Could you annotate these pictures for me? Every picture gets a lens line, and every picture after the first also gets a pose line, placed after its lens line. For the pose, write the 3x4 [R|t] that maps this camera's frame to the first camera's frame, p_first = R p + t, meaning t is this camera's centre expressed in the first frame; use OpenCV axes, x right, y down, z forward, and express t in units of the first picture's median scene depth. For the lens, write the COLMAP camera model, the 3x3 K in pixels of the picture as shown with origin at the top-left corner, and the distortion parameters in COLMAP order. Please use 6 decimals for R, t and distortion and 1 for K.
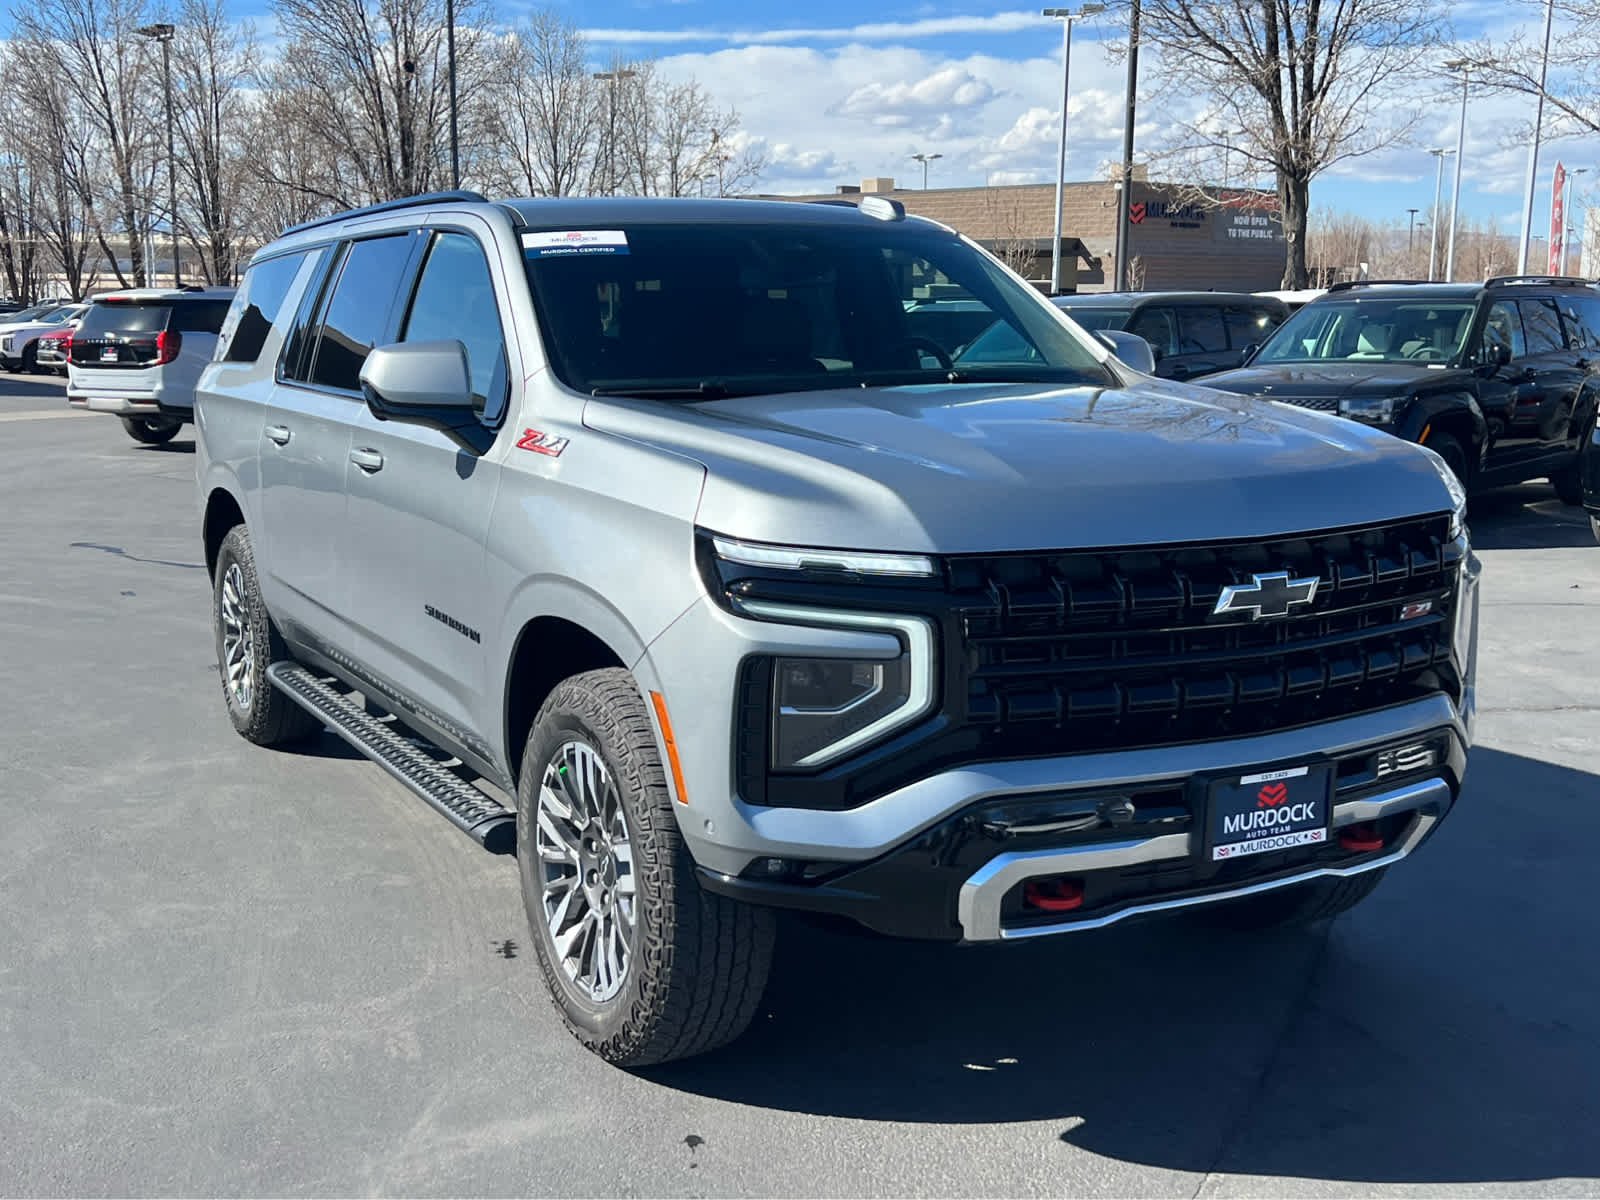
lens RADIAL K [[1903.4, 0, 800.0], [0, 1903.4, 600.0], [0, 0, 1]] dist [0.103272, -0.238225]
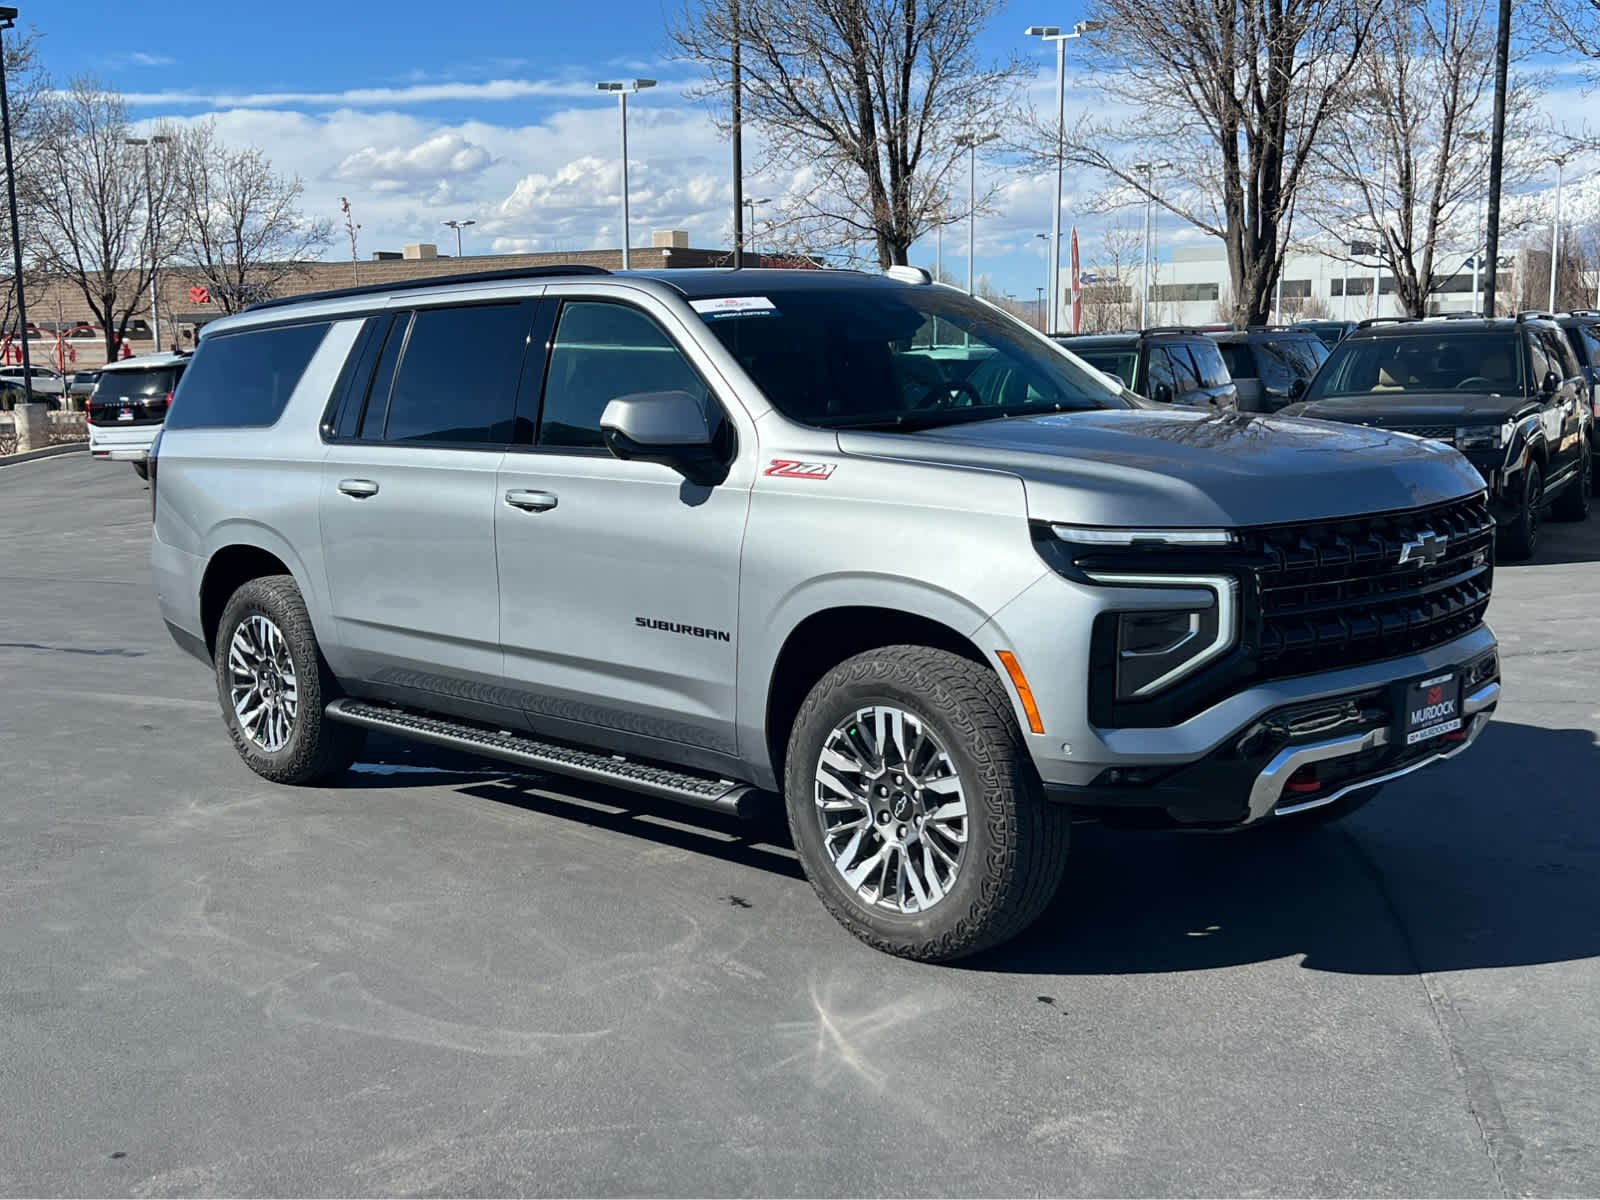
lens RADIAL K [[1927.3, 0, 800.0], [0, 1927.3, 600.0], [0, 0, 1]] dist [0.123220, -0.305549]
pose [[0.959950, -0.058965, 0.273895, -0.381852], [0.068384, 0.997347, -0.024960, 0.025415], [-0.271696, 0.042691, 0.961436, -0.146765]]
